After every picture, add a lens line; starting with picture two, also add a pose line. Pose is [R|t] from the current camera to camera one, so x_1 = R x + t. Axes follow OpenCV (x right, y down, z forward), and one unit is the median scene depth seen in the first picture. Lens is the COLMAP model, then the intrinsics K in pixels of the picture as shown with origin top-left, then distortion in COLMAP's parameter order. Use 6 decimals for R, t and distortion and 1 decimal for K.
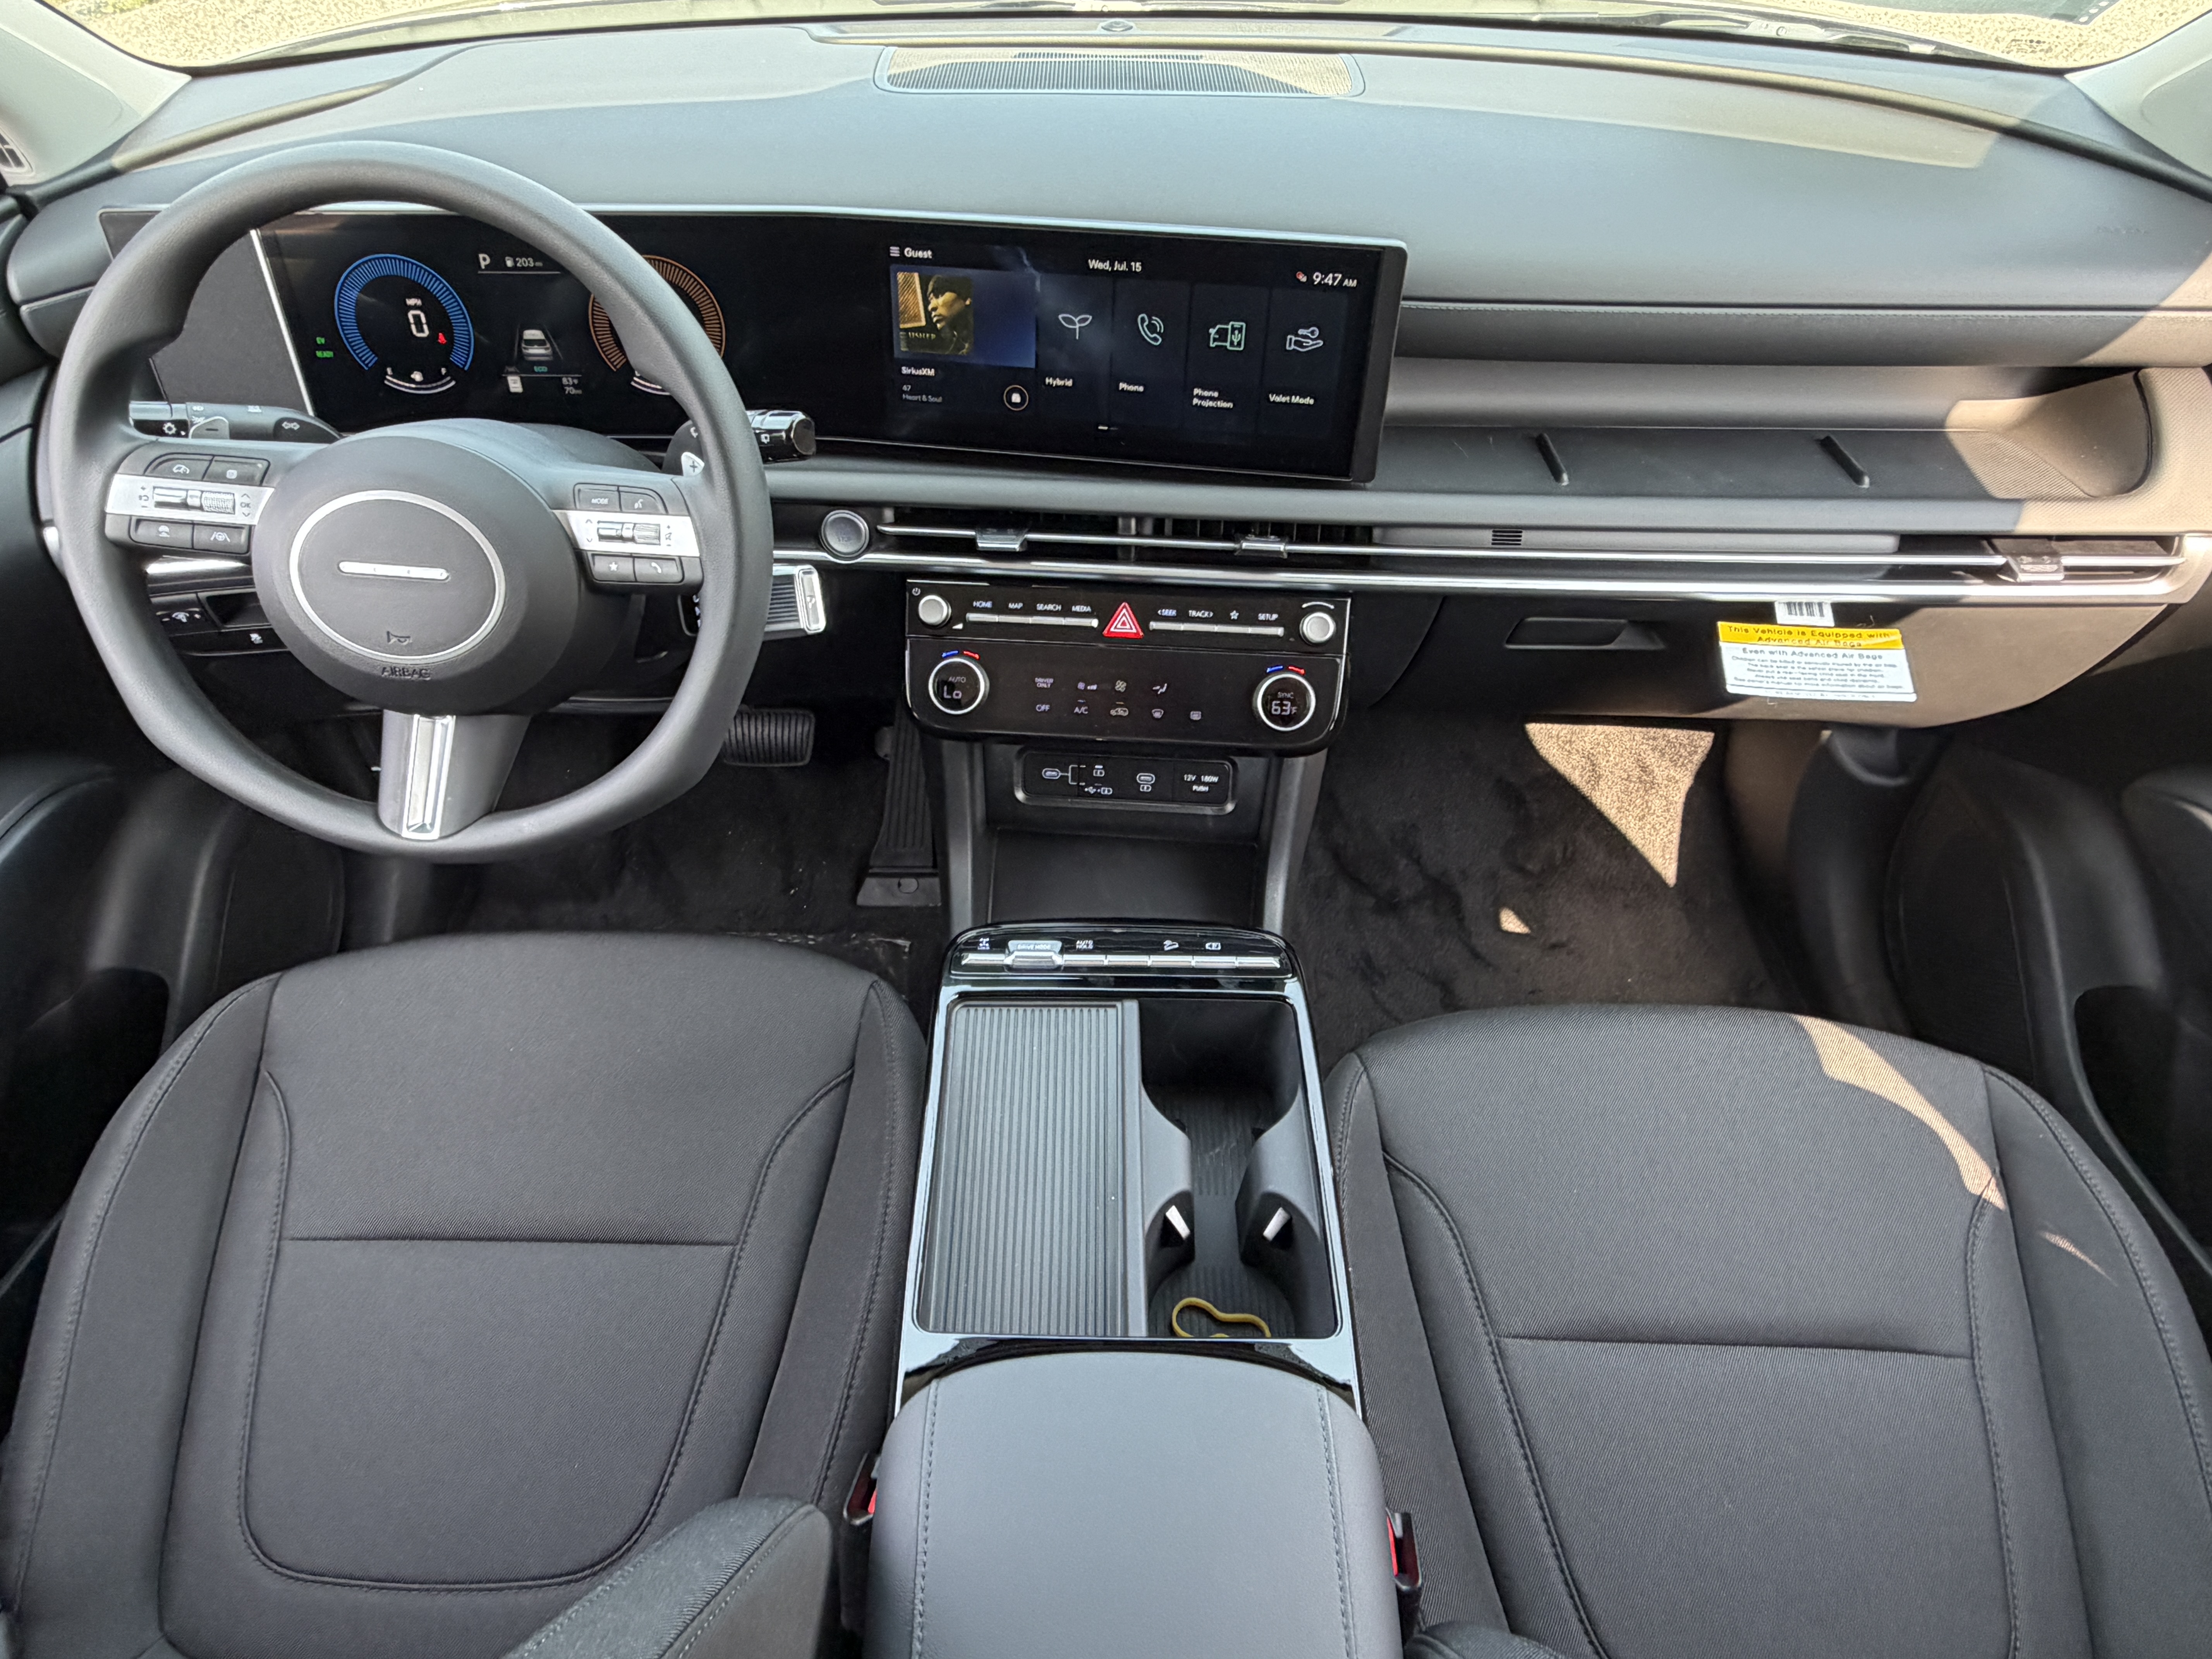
lens RADIAL K [[1360.9, 0, 1066.9], [0, 1360.9, 827.4], [0, 0, 1]] dist [0.012096, -0.005646]
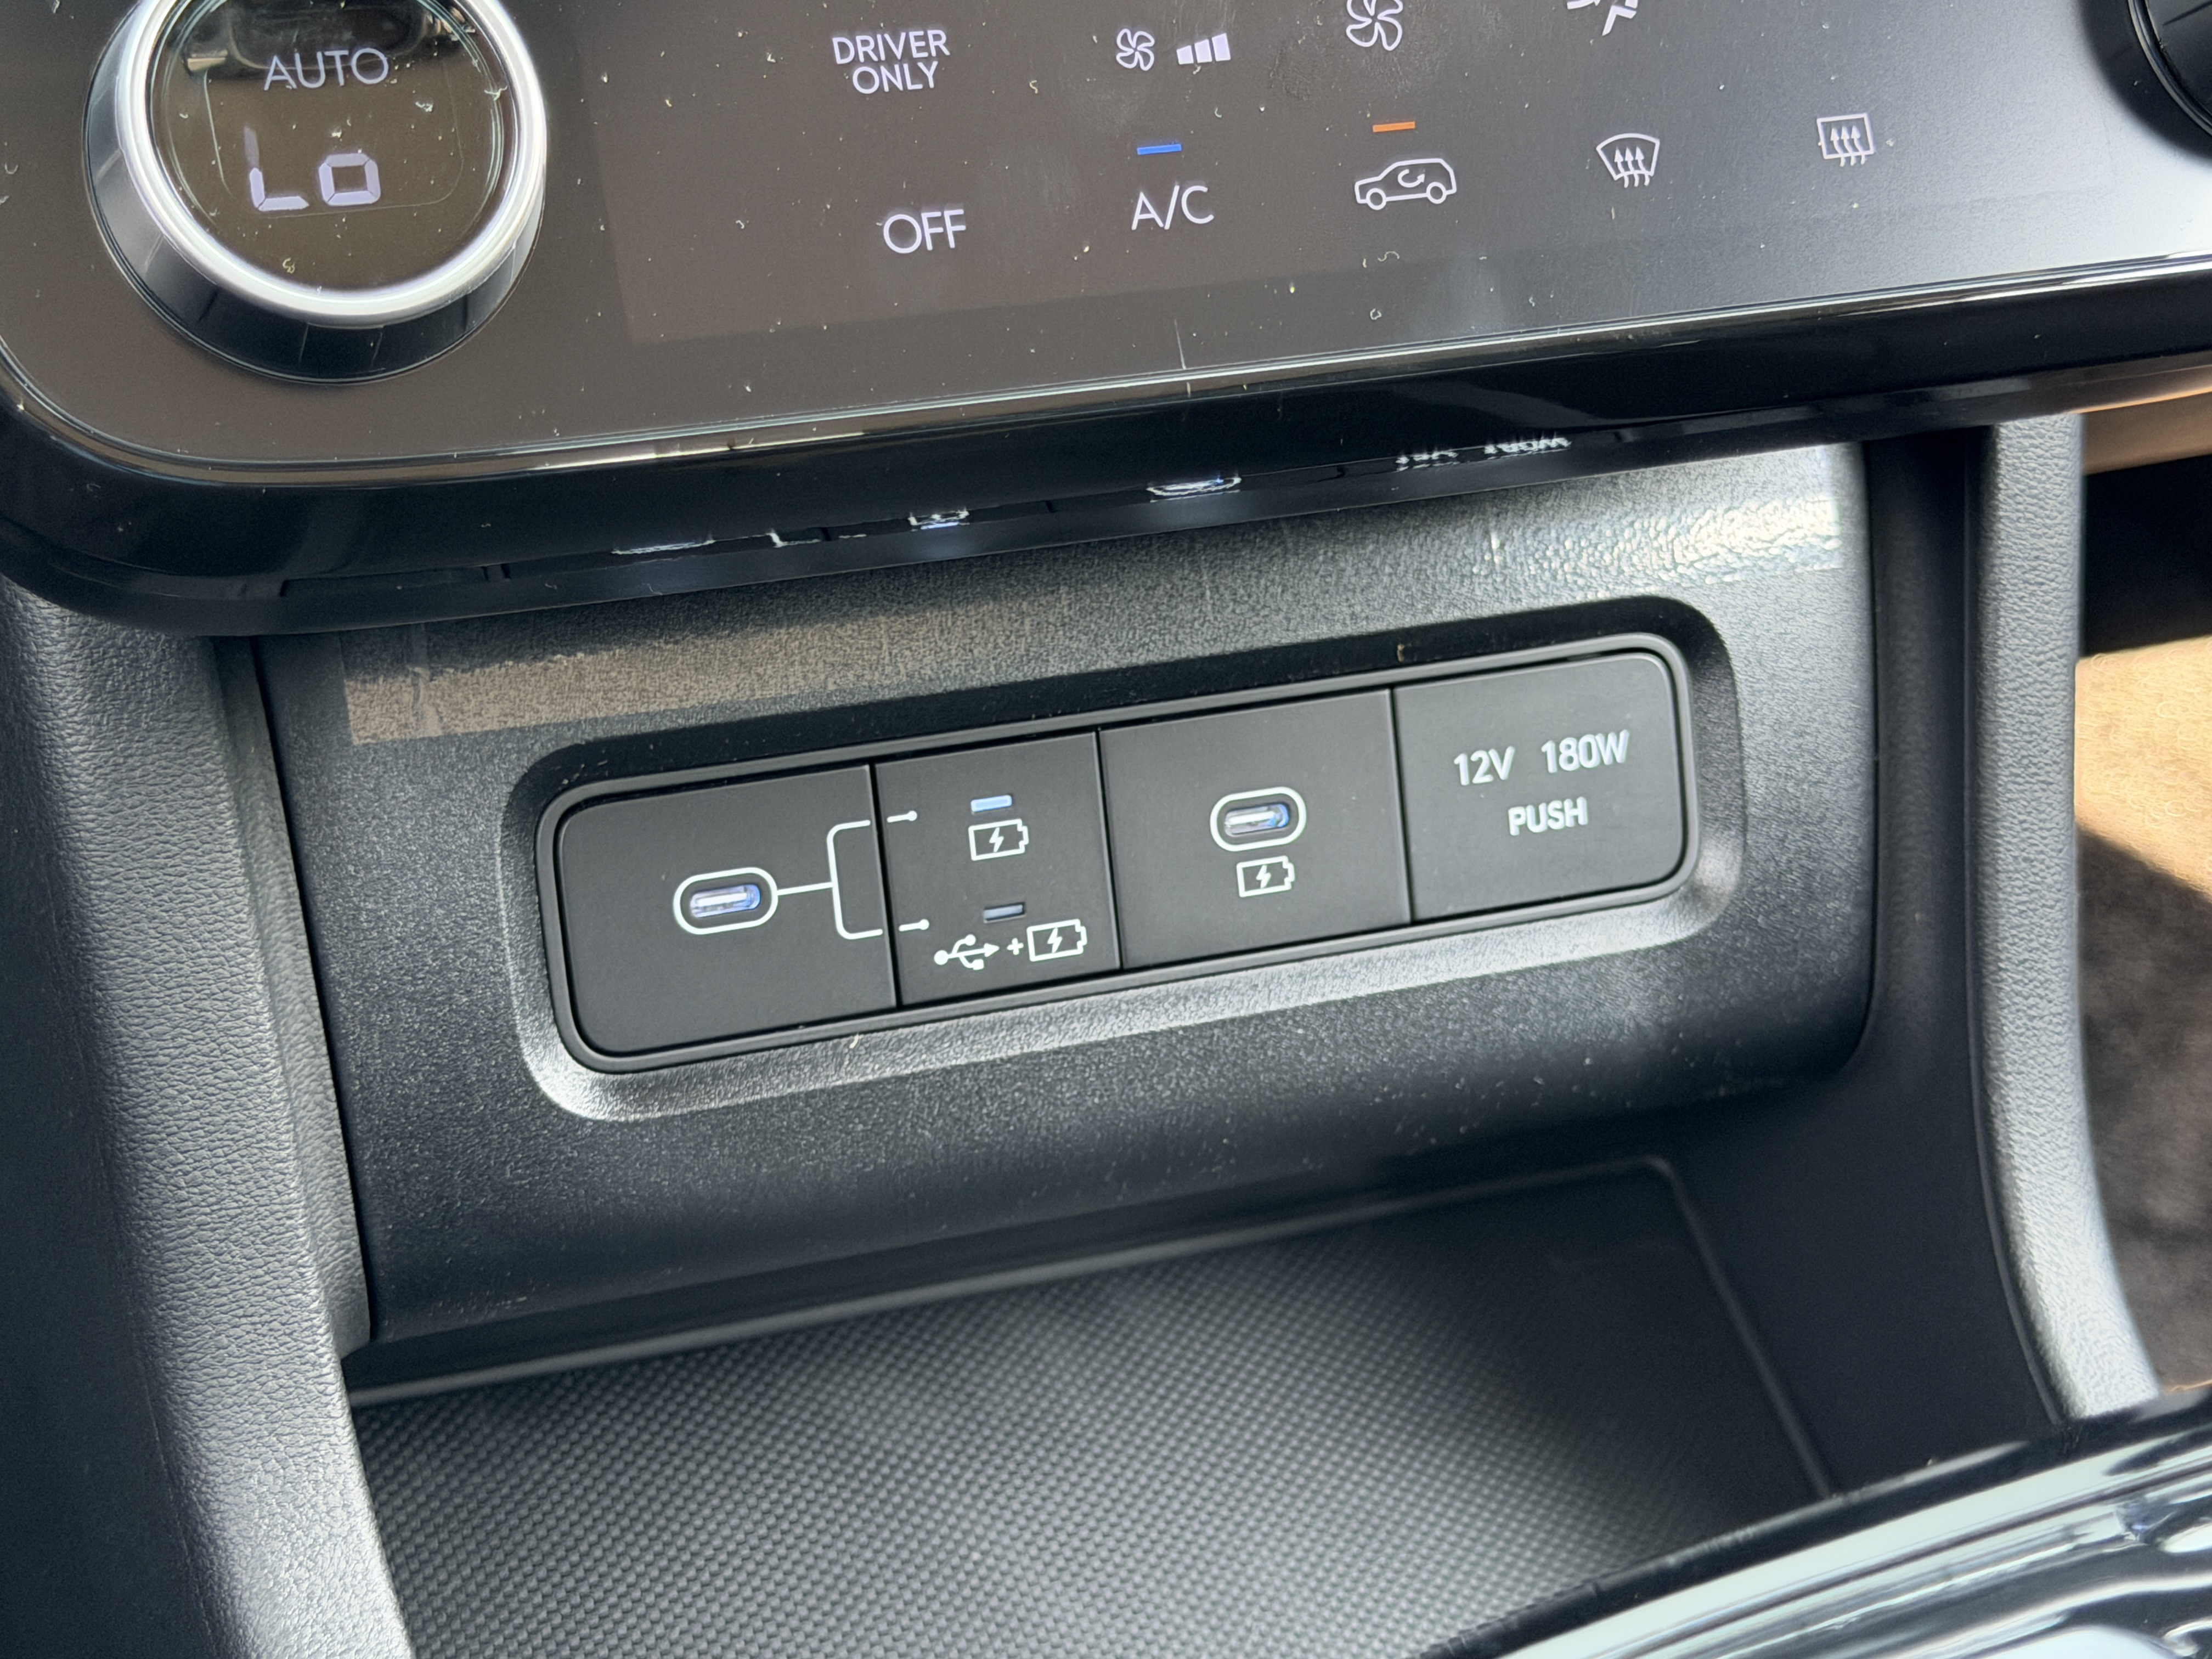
lens RADIAL K [[3905.0, 0, 1092.0], [0, 3905.0, 842.3], [0, 0, 1]] dist [0.127003, 0.000000]
pose [[0.897800, -0.178538, 0.402591, -0.188647], [0.260370, 0.952451, -0.158253, 0.046334], [-0.355194, 0.246902, 0.901597, 0.662758]]
